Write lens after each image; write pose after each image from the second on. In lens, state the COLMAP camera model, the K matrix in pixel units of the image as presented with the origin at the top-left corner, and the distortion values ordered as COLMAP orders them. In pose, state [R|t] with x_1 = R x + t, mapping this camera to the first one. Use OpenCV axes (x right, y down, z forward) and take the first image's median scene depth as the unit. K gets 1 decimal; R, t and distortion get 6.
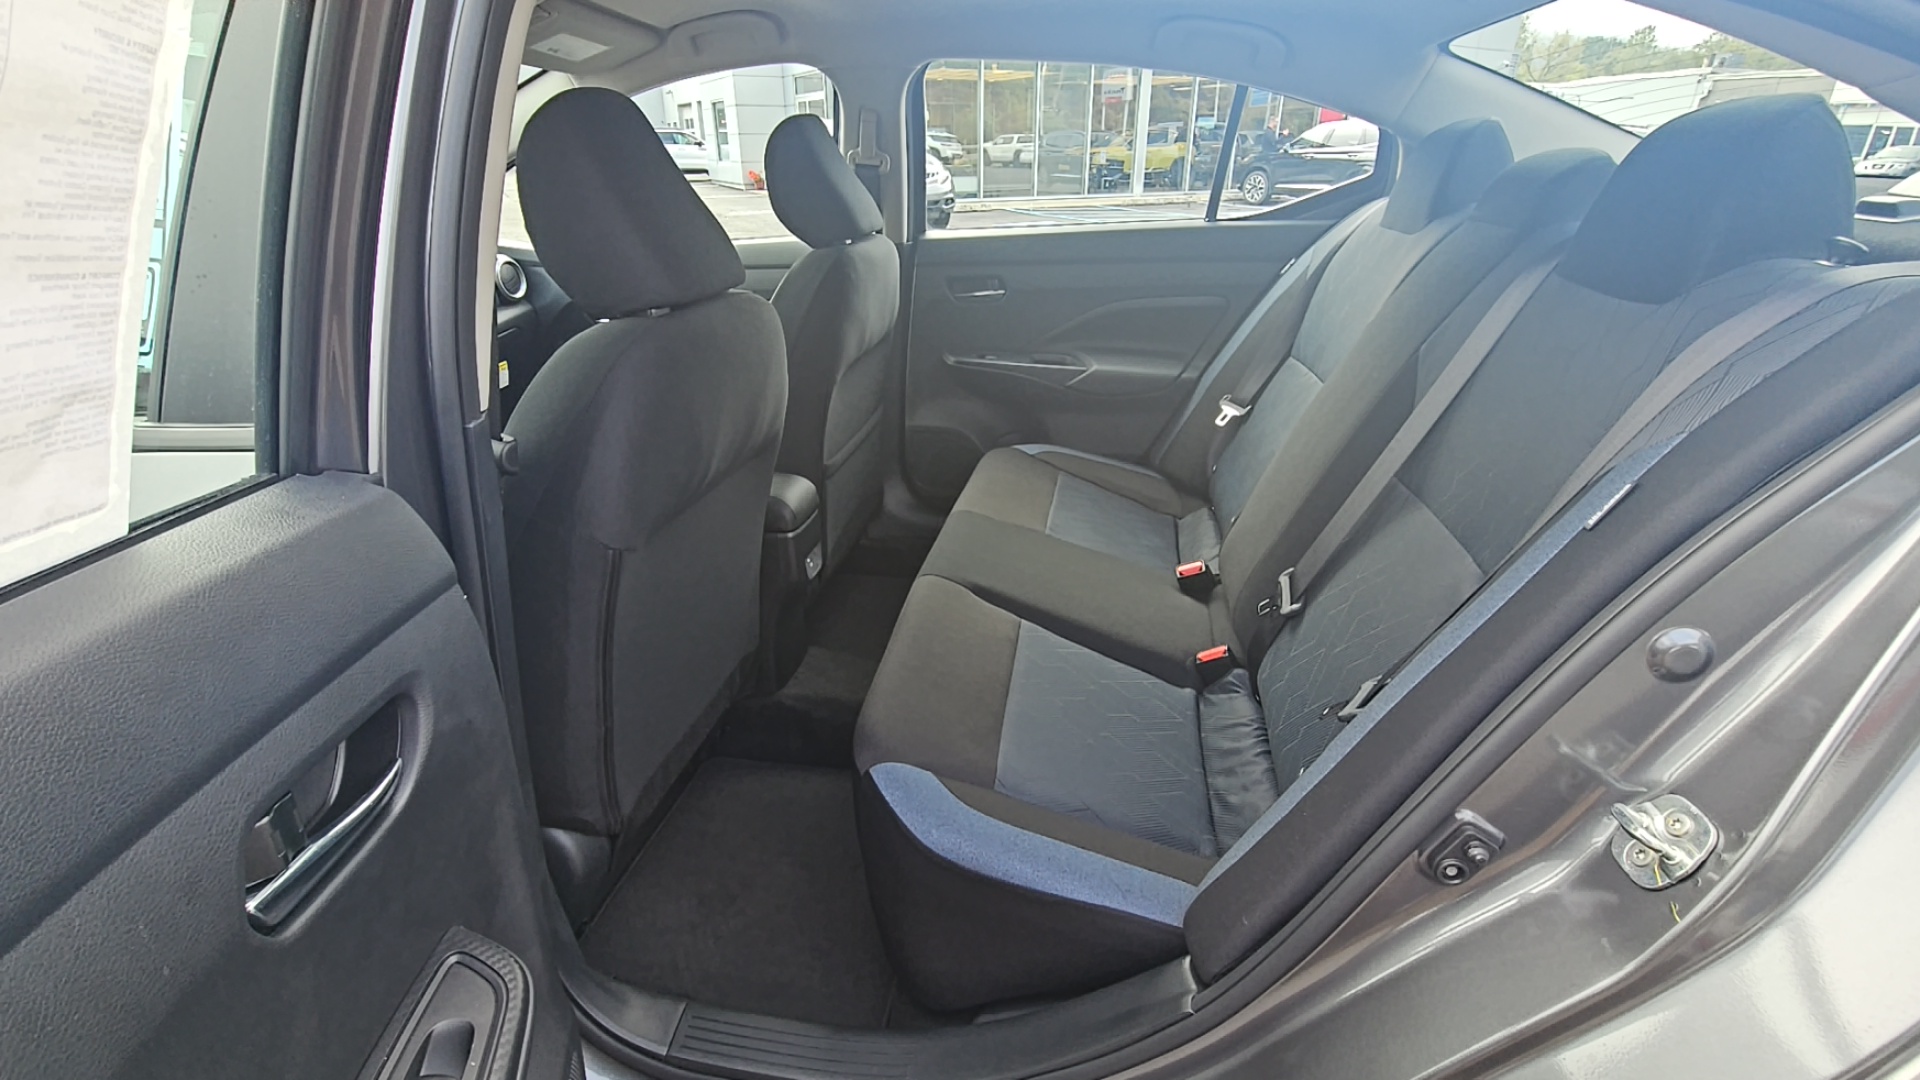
lens RADIAL K [[853.5, 0, 947.3], [0, 853.5, 535.6], [0, 0, 1]] dist [0.000143, -0.000830]
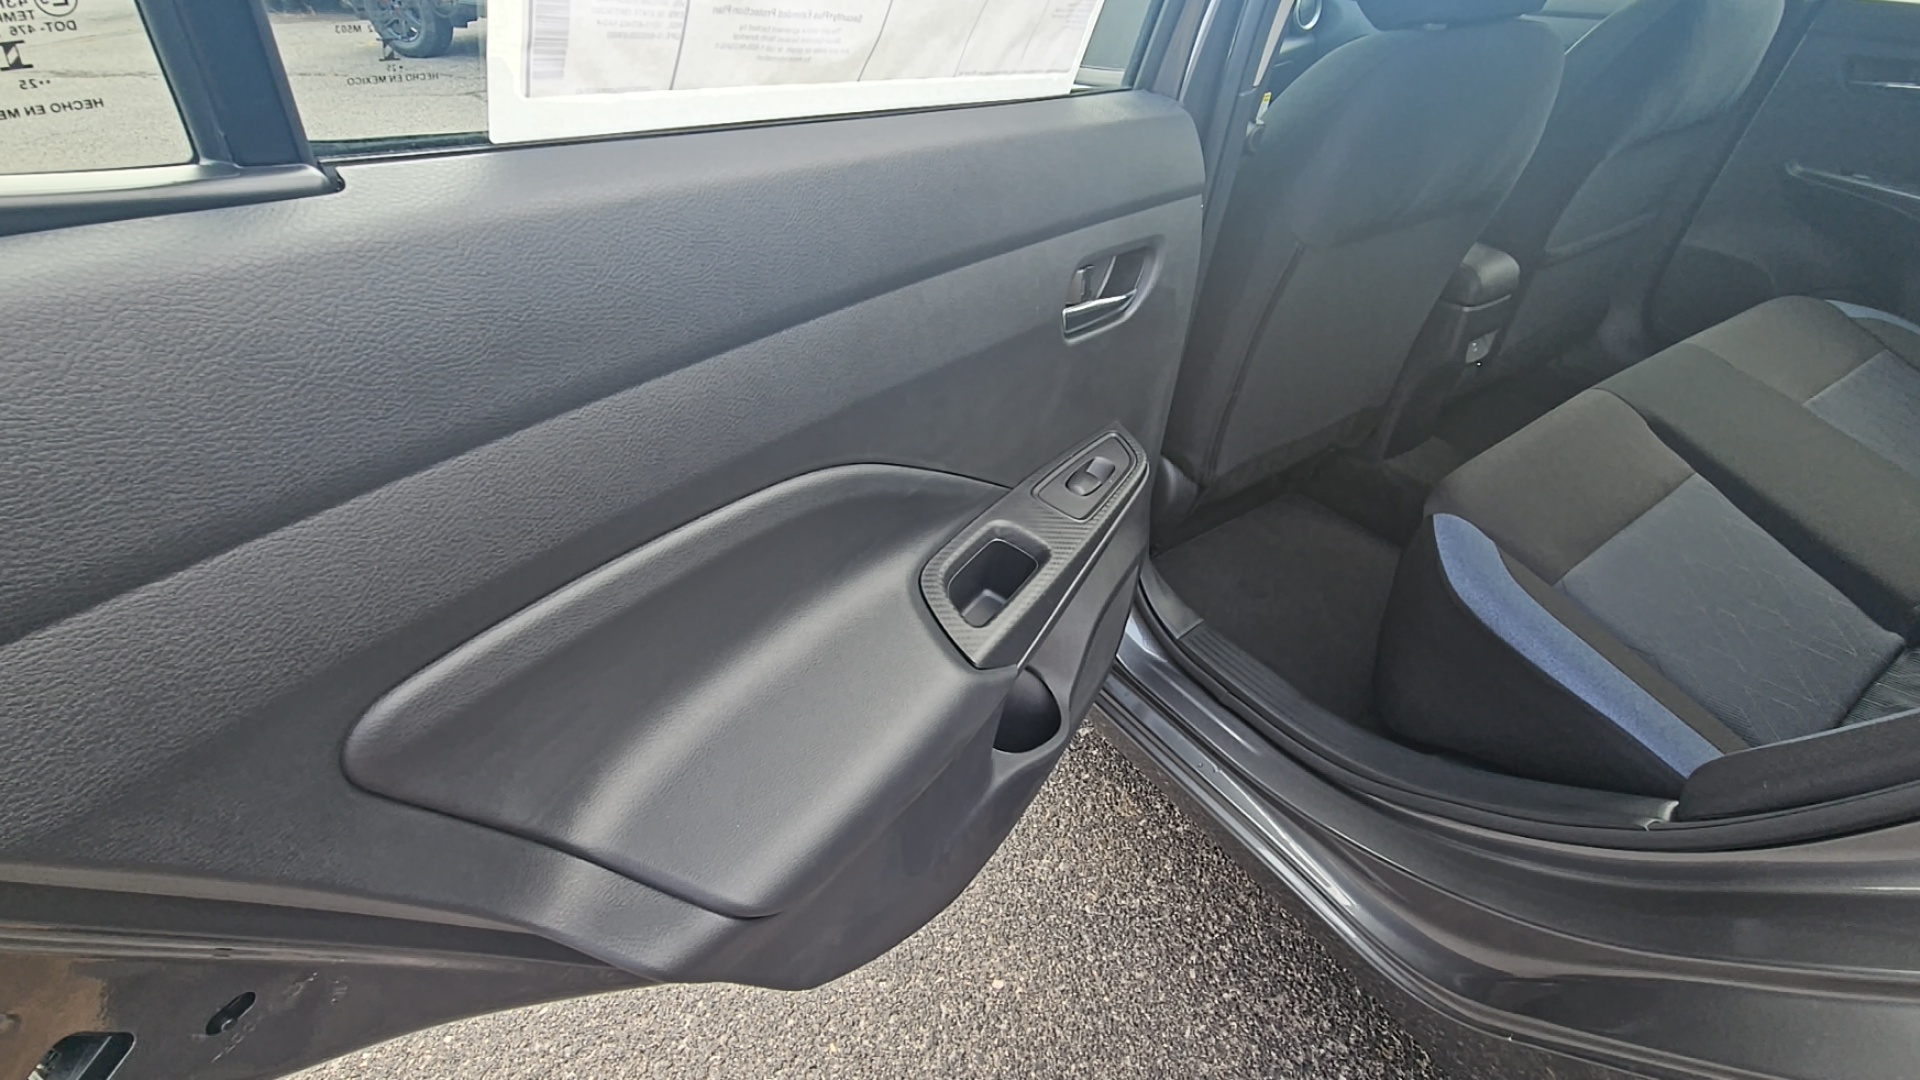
lens RADIAL K [[849.7, 0, 954.7], [0, 849.7, 535.3], [0, 0, 1]] dist [0.014993, -0.011859]
pose [[0.699842, 0.427896, -0.571950, 0.105257], [-0.282365, 0.901224, 0.328734, 0.105448], [0.656119, -0.068563, 0.751537, -0.197546]]
